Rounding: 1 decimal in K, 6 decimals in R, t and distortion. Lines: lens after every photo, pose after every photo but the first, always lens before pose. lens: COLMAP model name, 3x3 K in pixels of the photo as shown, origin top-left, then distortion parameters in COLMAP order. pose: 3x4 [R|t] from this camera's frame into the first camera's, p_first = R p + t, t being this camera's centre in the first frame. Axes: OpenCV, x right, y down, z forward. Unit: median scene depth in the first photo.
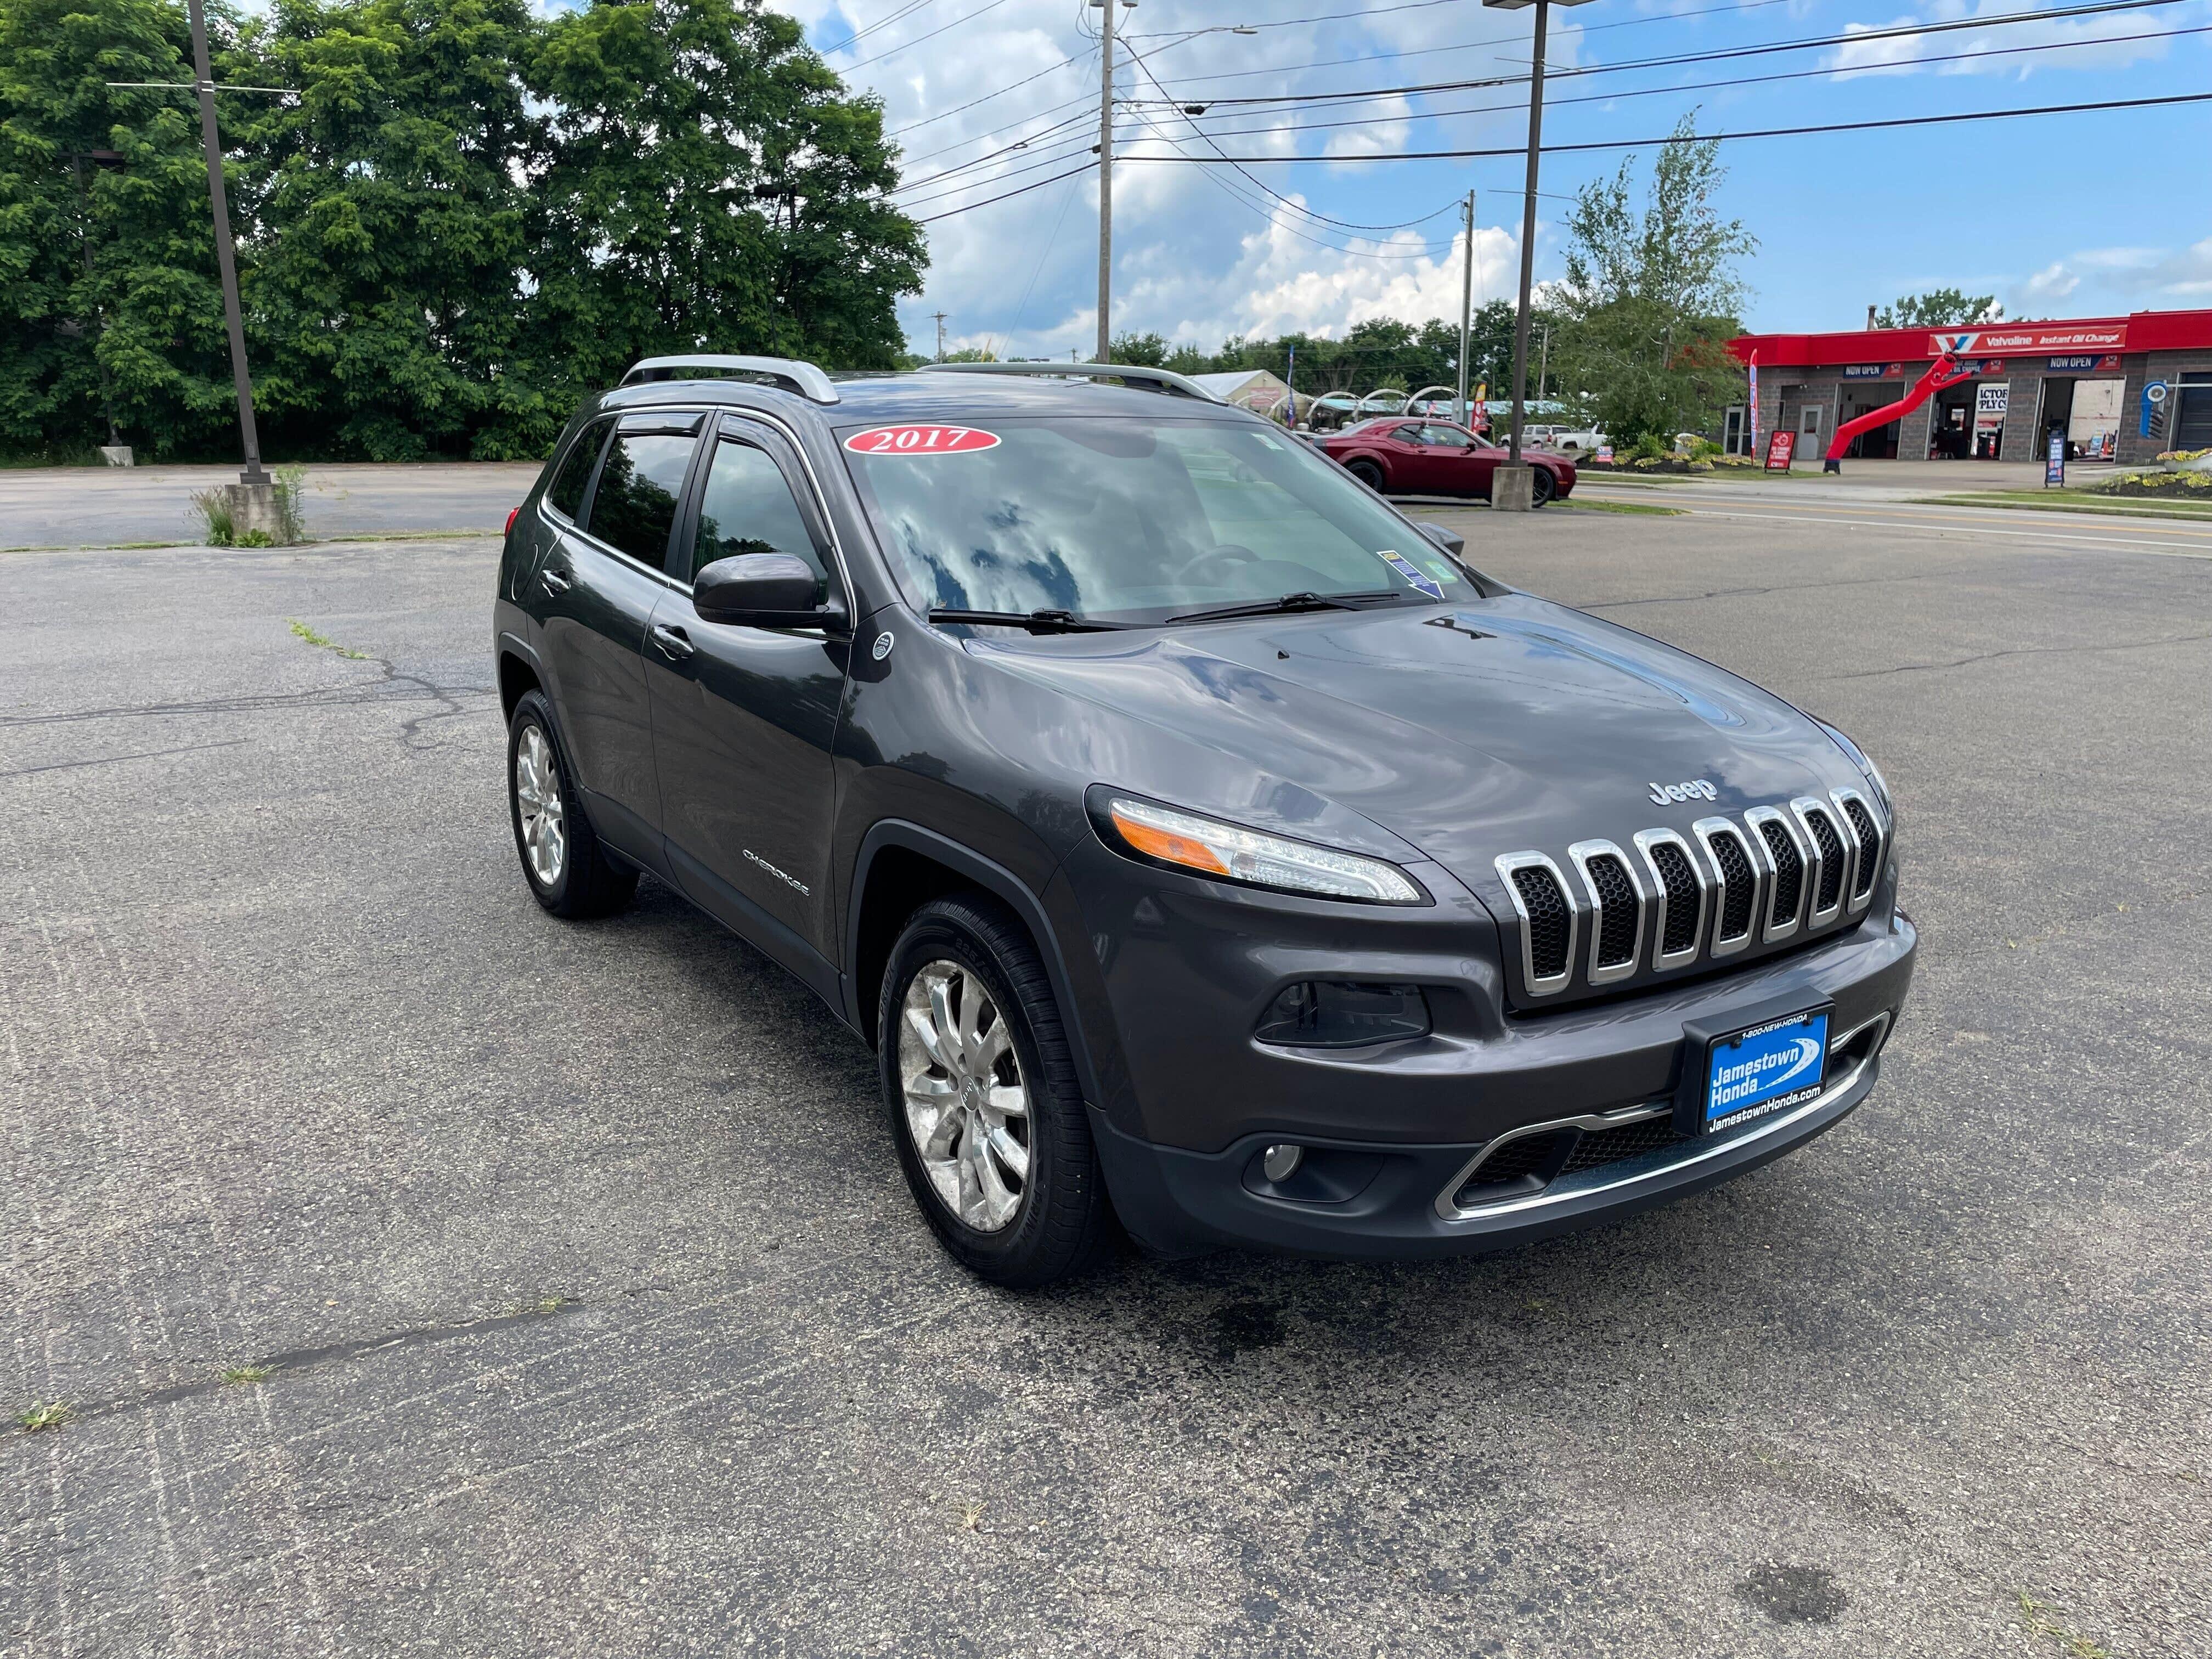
lens RADIAL K [[1679.8, 0, 1117.7], [0, 1679.8, 833.8], [0, 0, 1]] dist [0.092734, -0.121998]
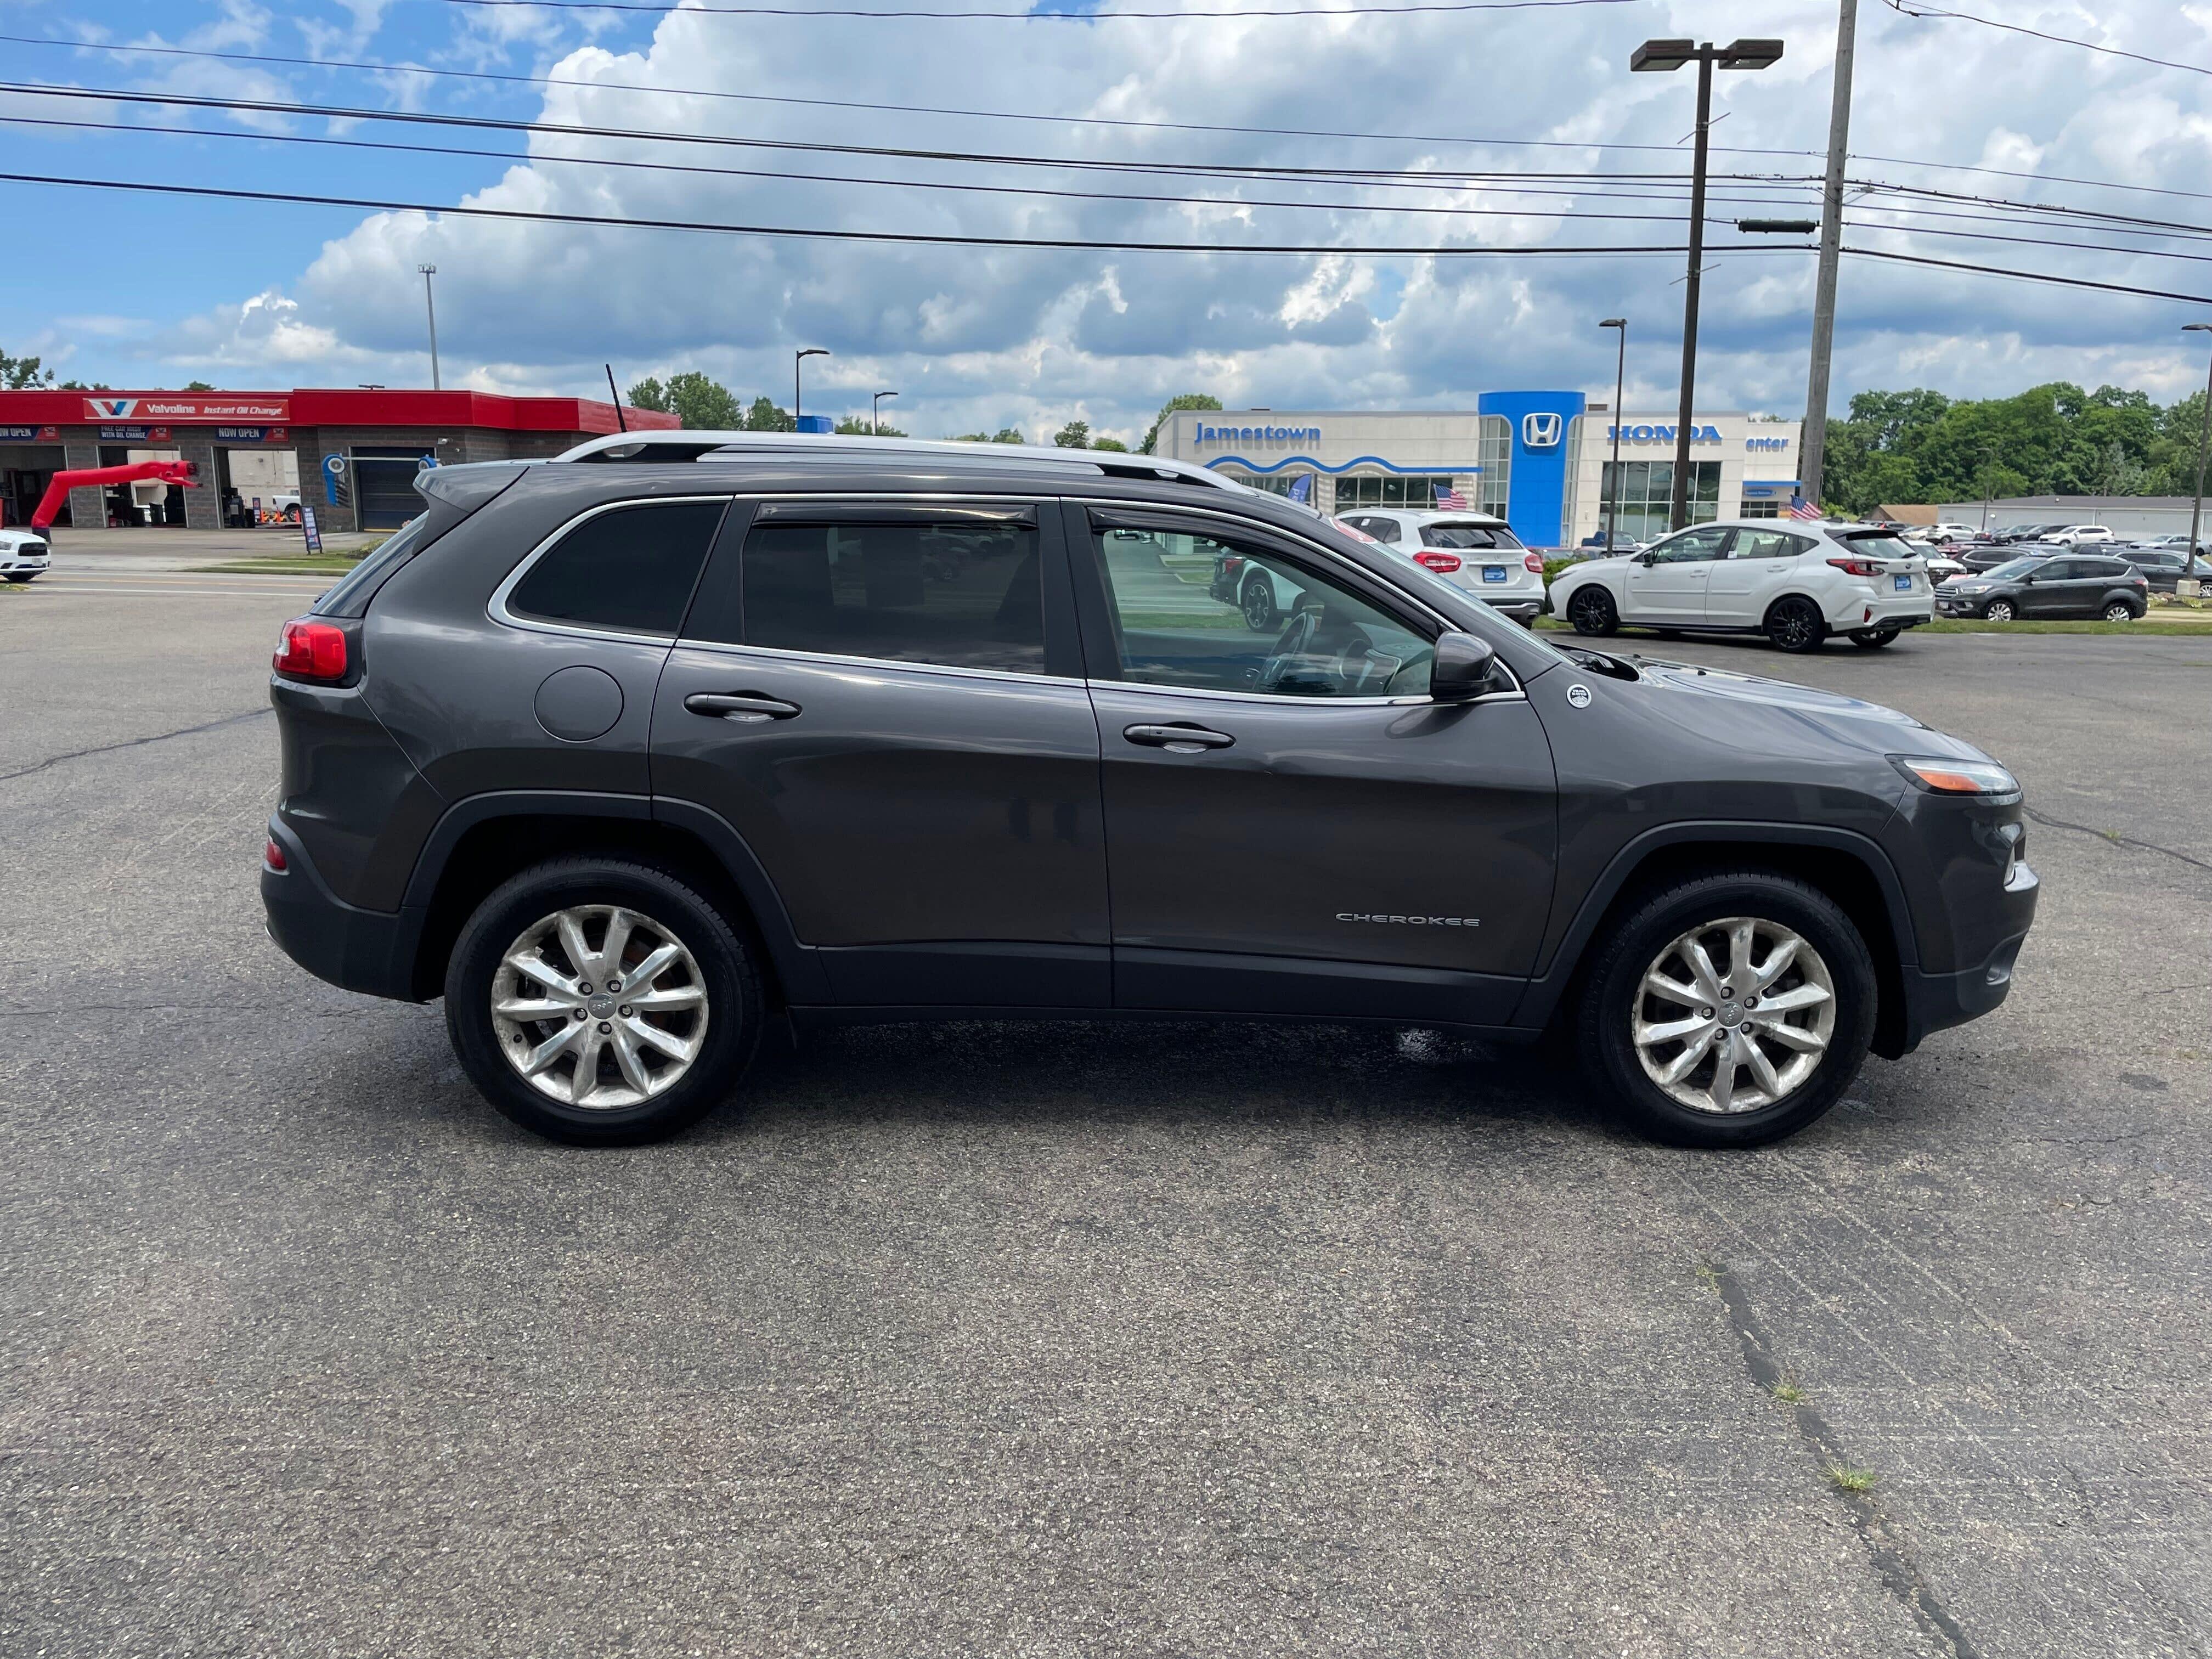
lens RADIAL K [[1681.2, 0, 1127.2], [0, 1681.2, 829.7], [0, 0, 1]] dist [0.109532, -0.159155]
pose [[0.509942, -0.157227, 0.845718, -0.509133], [0.190445, 0.979392, 0.067246, -0.060535], [-0.838863, 0.126771, 0.529376, 0.233438]]
